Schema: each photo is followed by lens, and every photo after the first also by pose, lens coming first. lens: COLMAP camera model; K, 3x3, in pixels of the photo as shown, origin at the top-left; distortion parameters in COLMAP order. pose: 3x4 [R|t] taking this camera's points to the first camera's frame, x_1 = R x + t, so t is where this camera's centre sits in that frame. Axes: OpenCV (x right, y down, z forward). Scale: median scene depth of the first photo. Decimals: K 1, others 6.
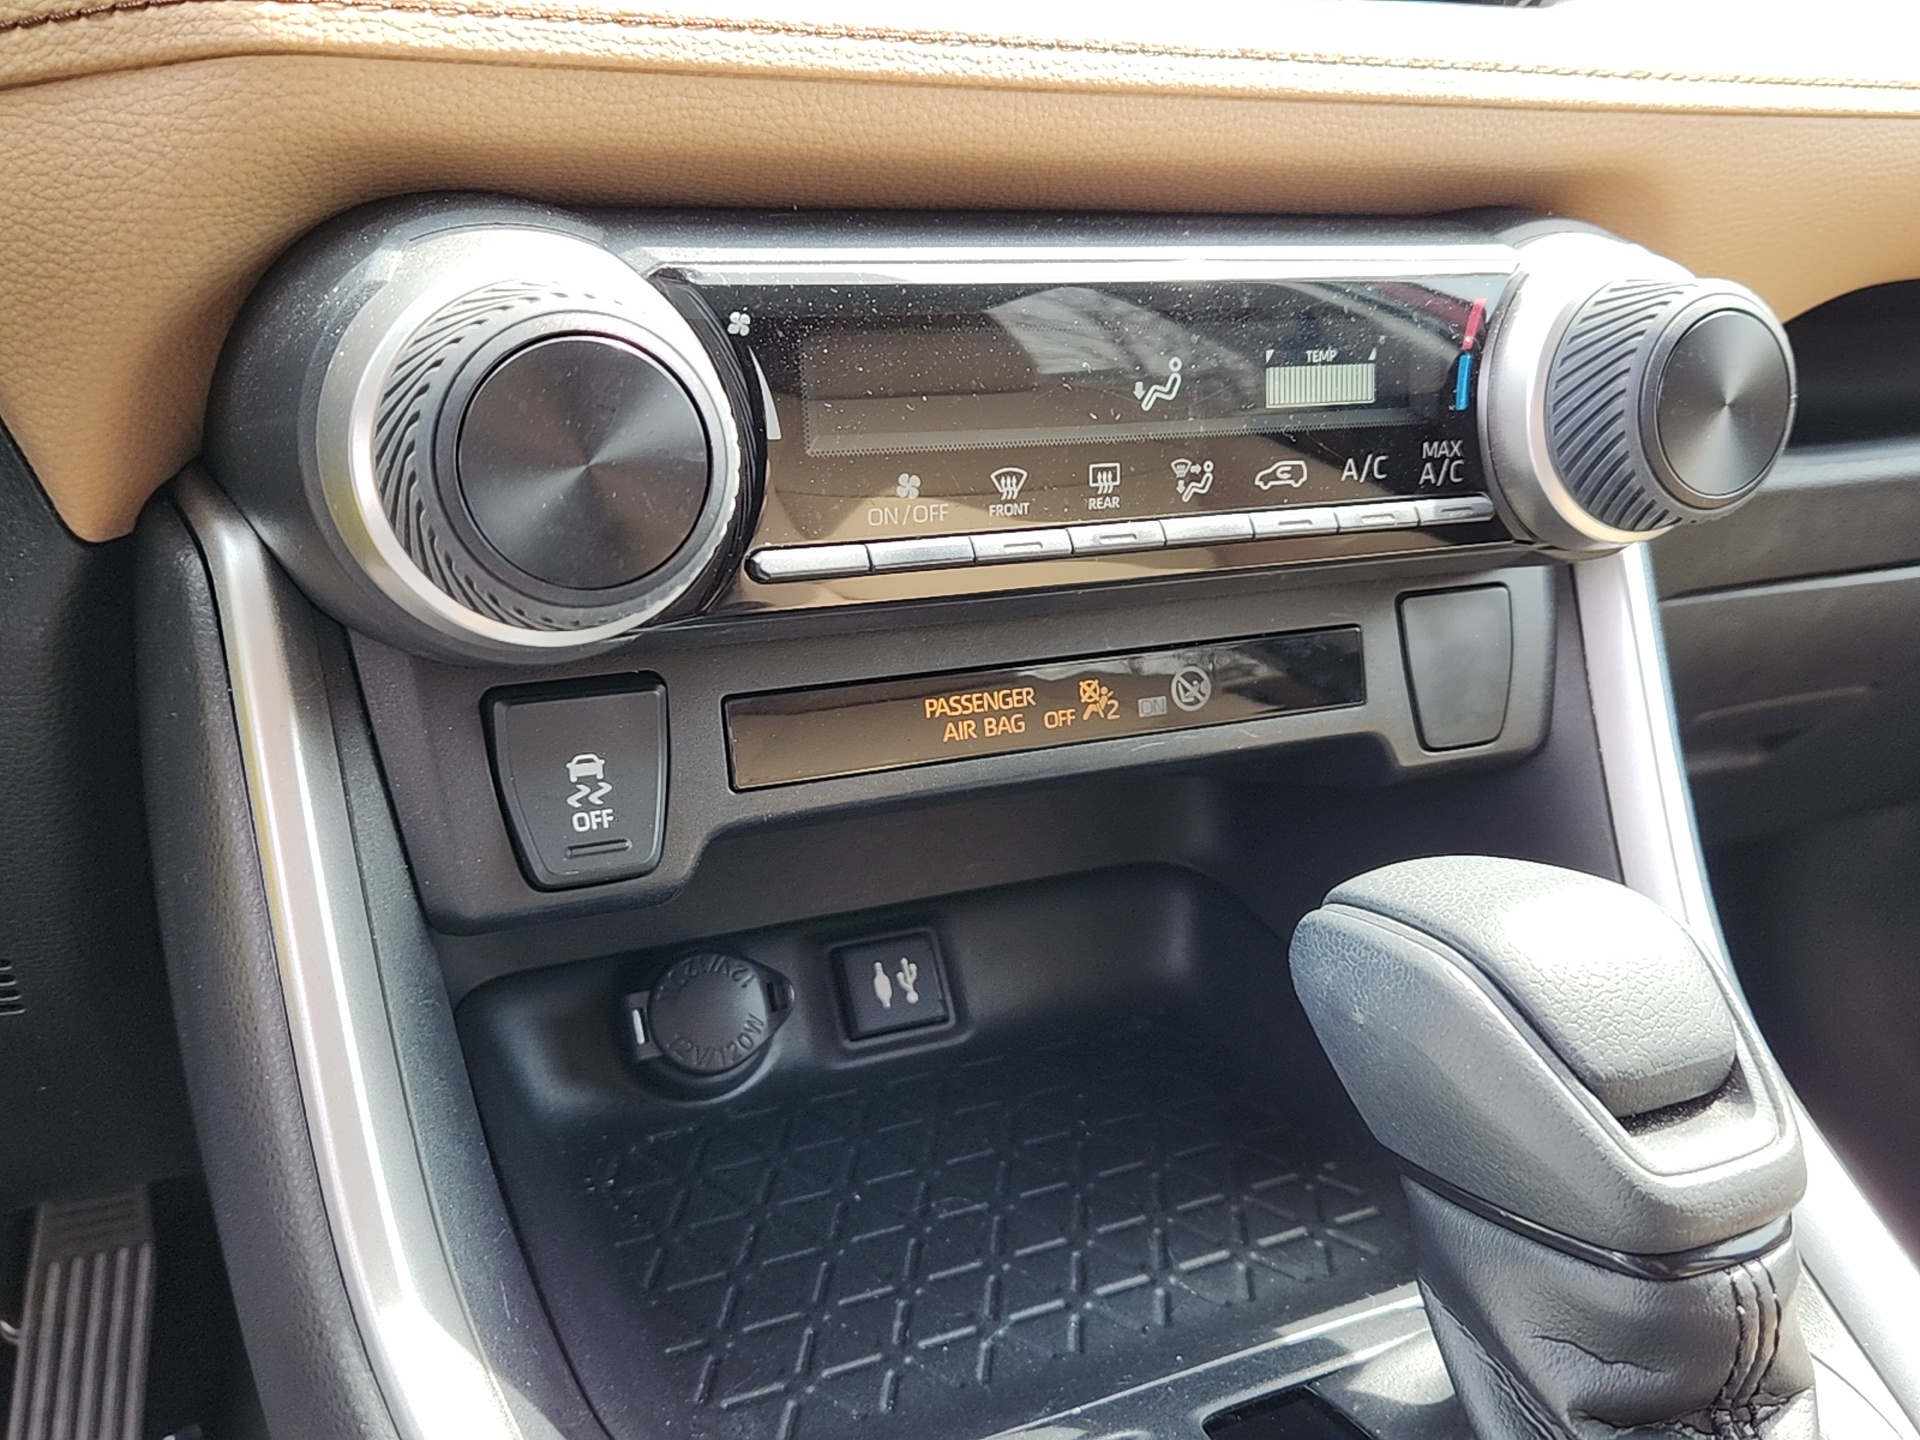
lens RADIAL K [[1715.3, 0, 981.8], [0, 1715.3, 724.0], [0, 0, 1]] dist [0.080839, -0.130376]
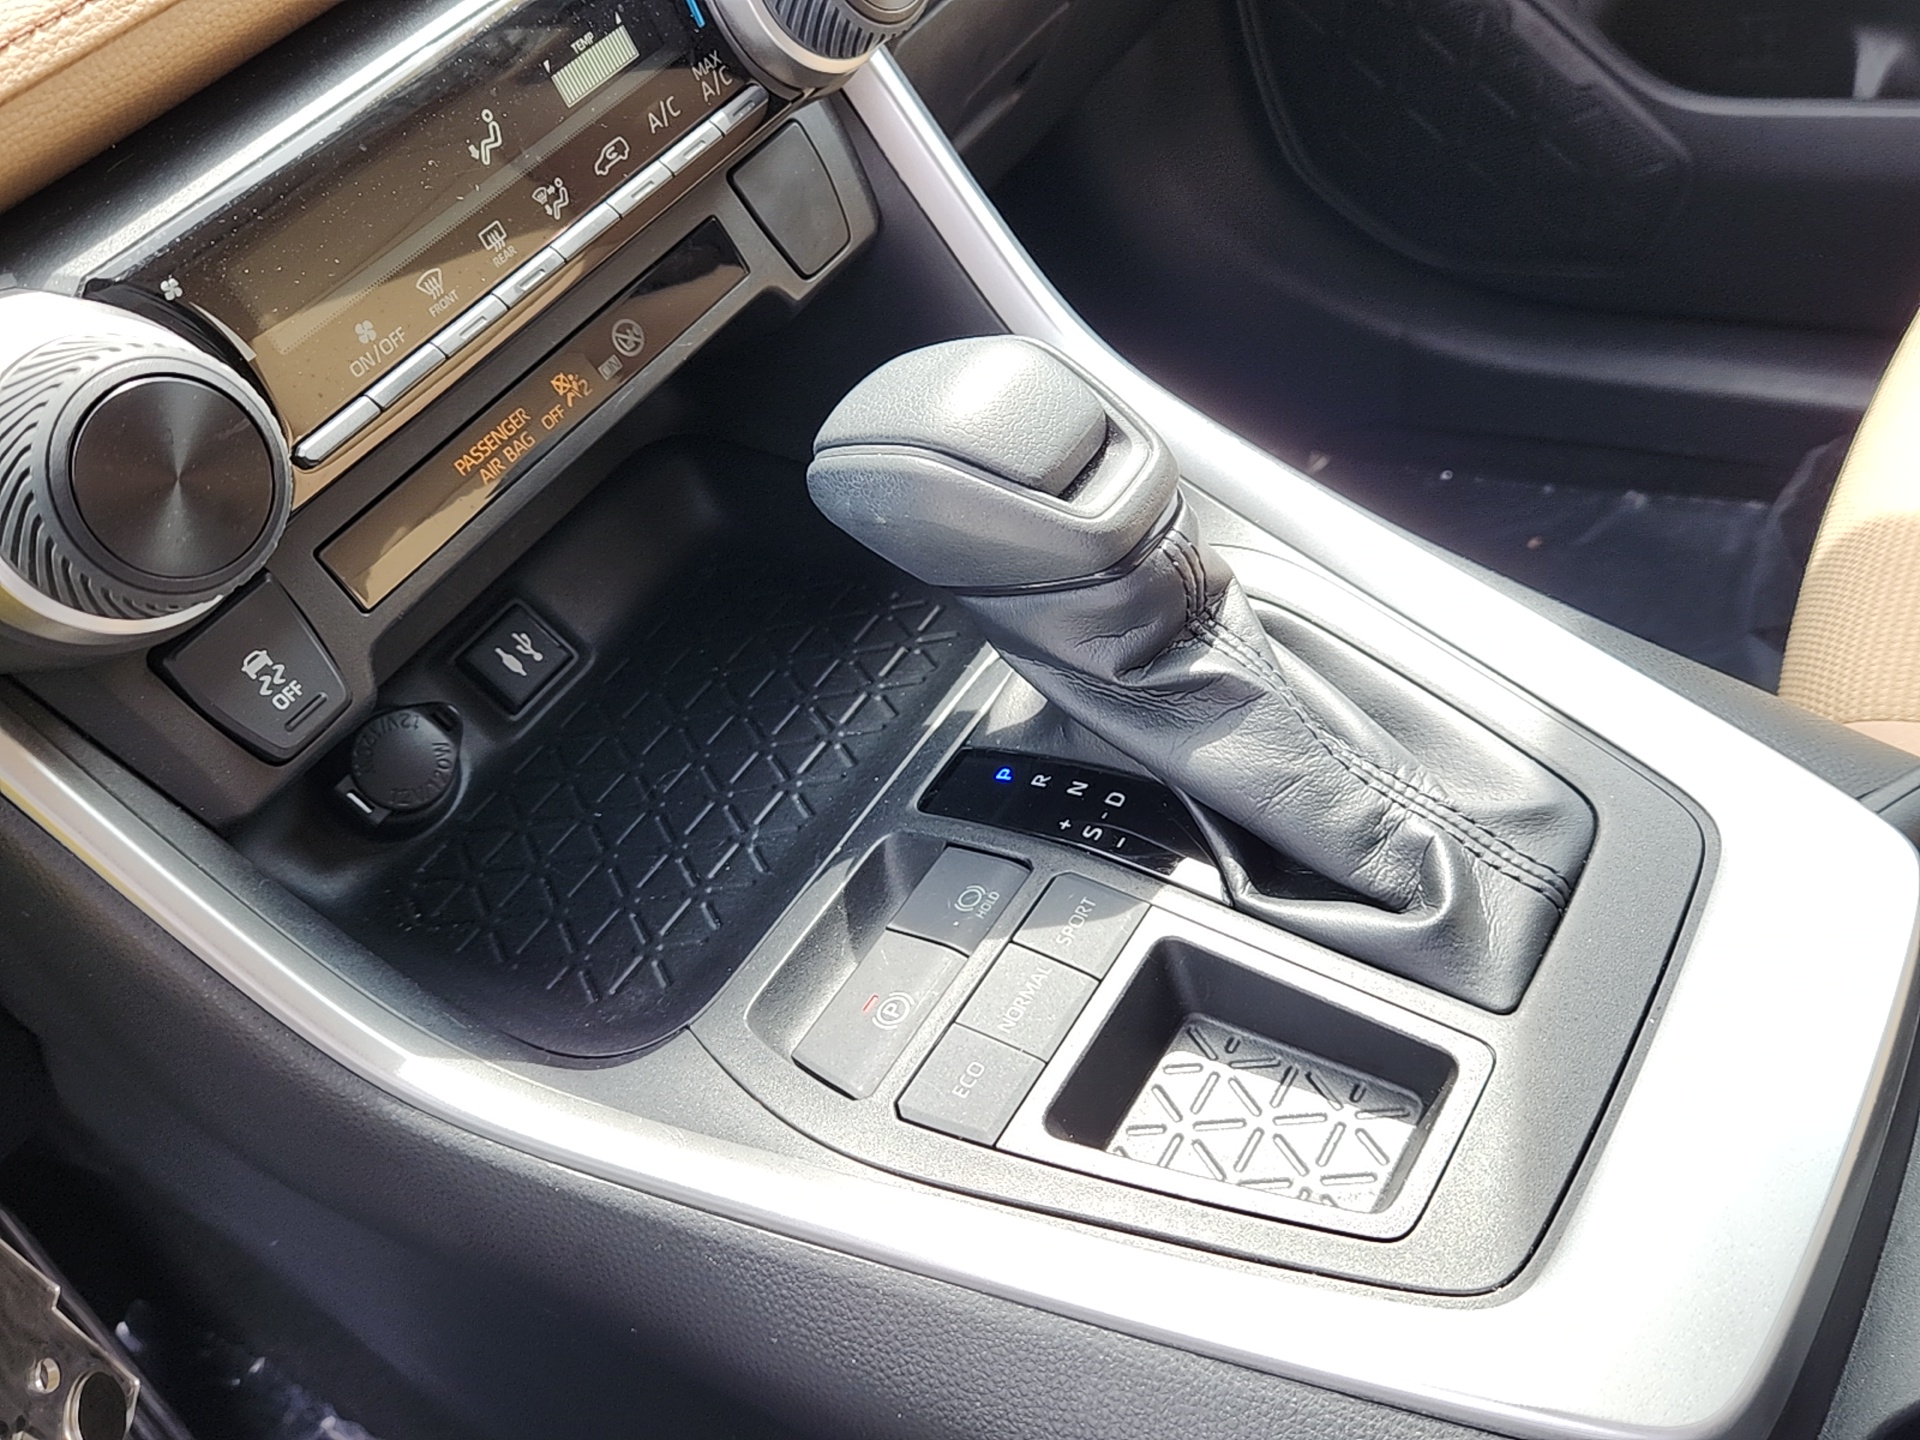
lens RADIAL K [[1715.3, 0, 981.8], [0, 1715.3, 724.0], [0, 0, 1]] dist [0.080839, -0.130376]
pose [[0.817627, -0.540889, 0.197295, -0.067784], [0.447672, 0.812735, 0.372897, -0.152127], [-0.362045, -0.216567, 0.906655, -0.282019]]
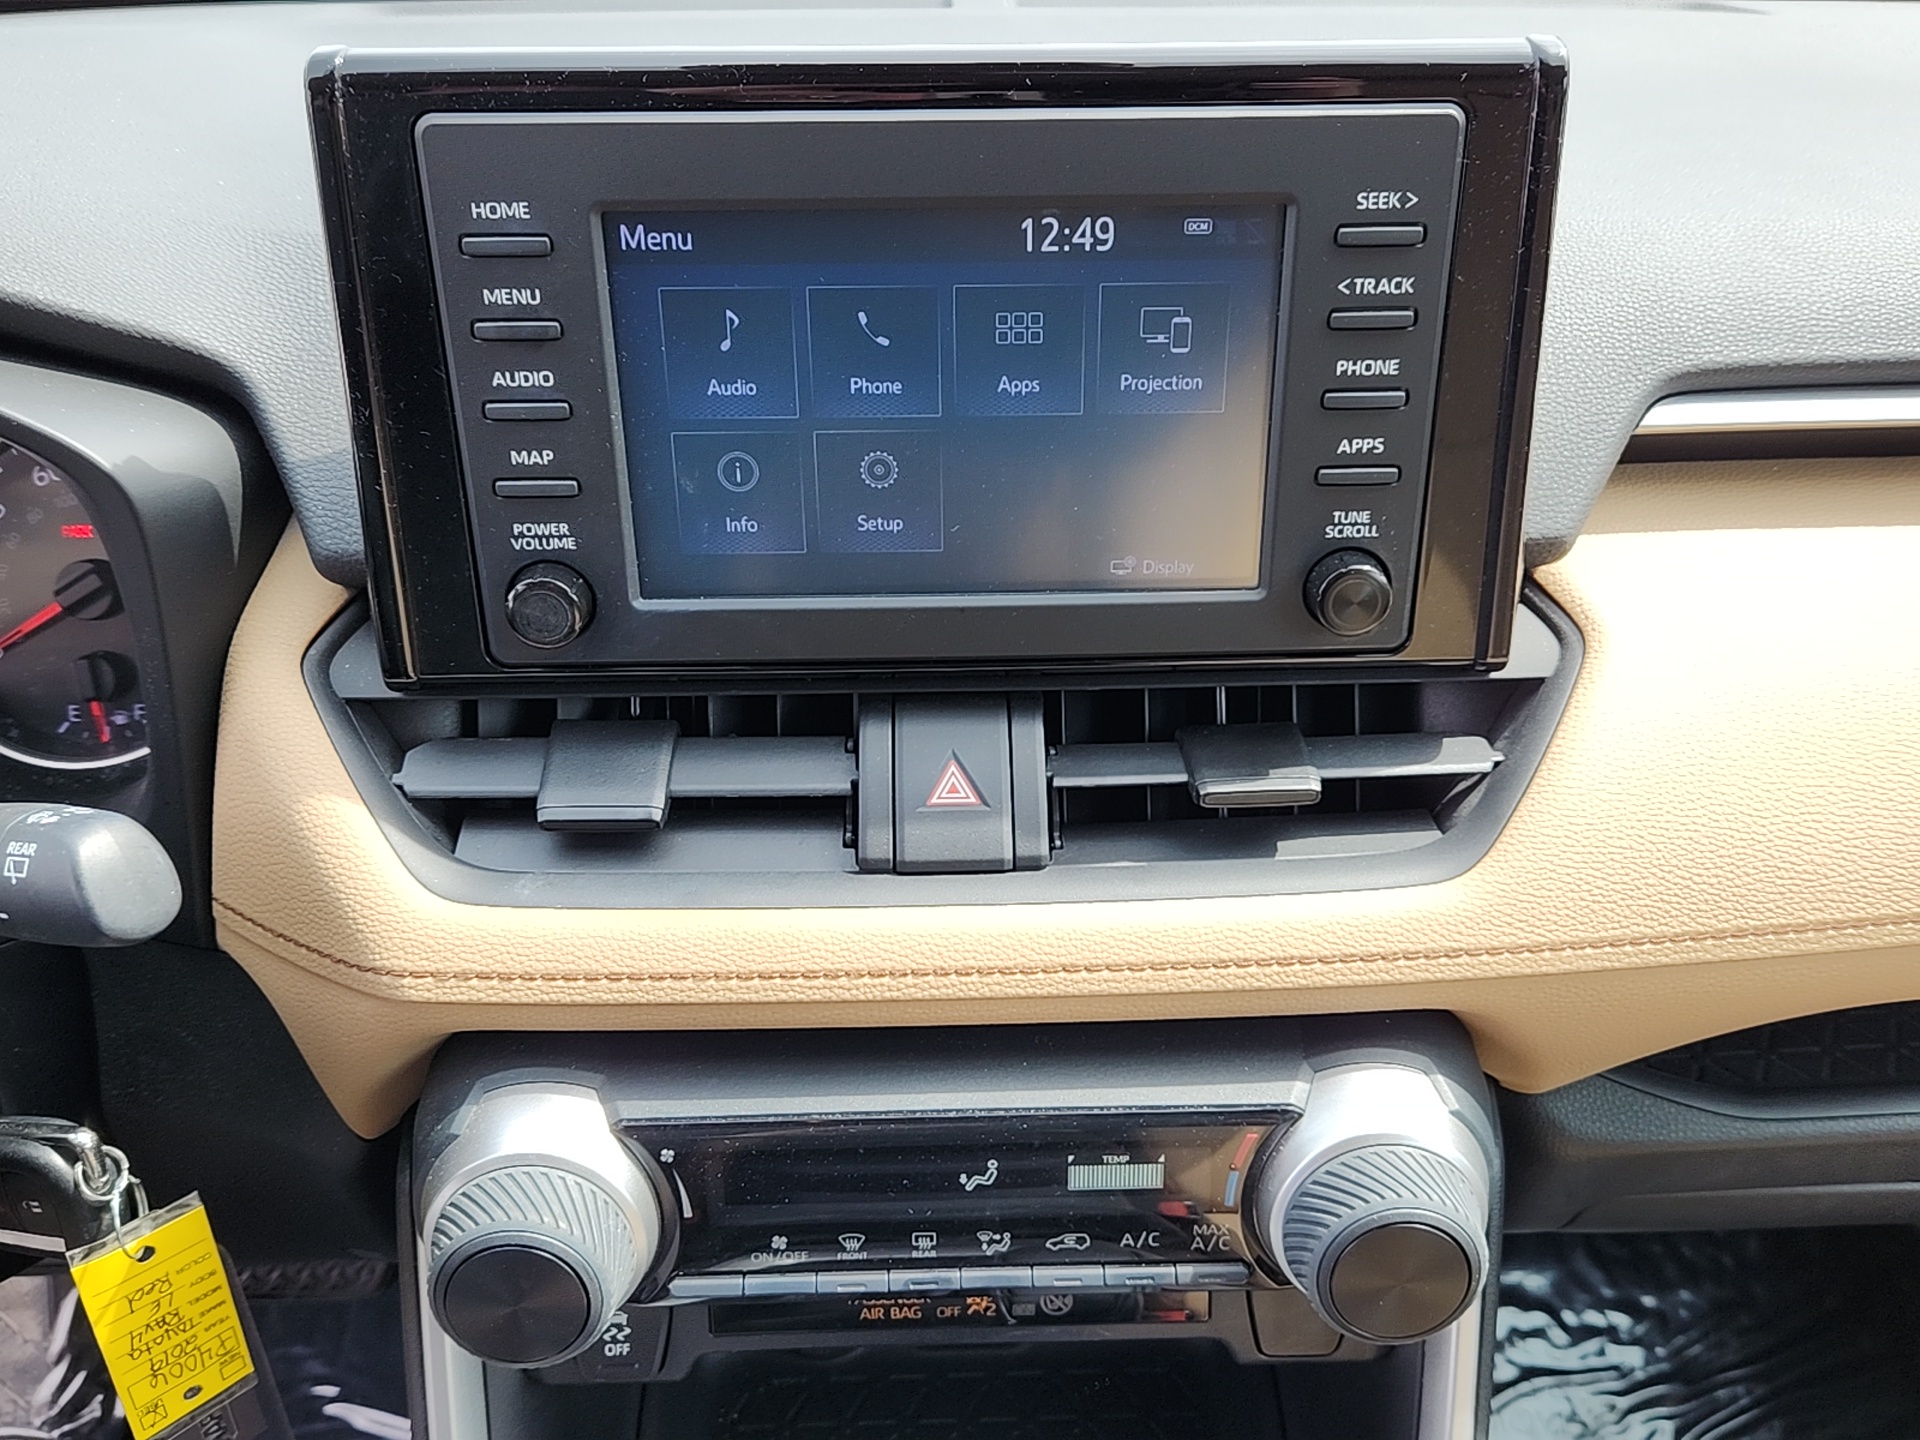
lens RADIAL K [[1715.3, 0, 981.8], [0, 1715.3, 724.0], [0, 0, 1]] dist [0.080839, -0.130376]
pose [[0.910389, 0.175601, -0.374641, 0.545249], [-0.098040, 0.971236, 0.216998, -0.826569], [0.401970, -0.160823, 0.901419, -0.226229]]
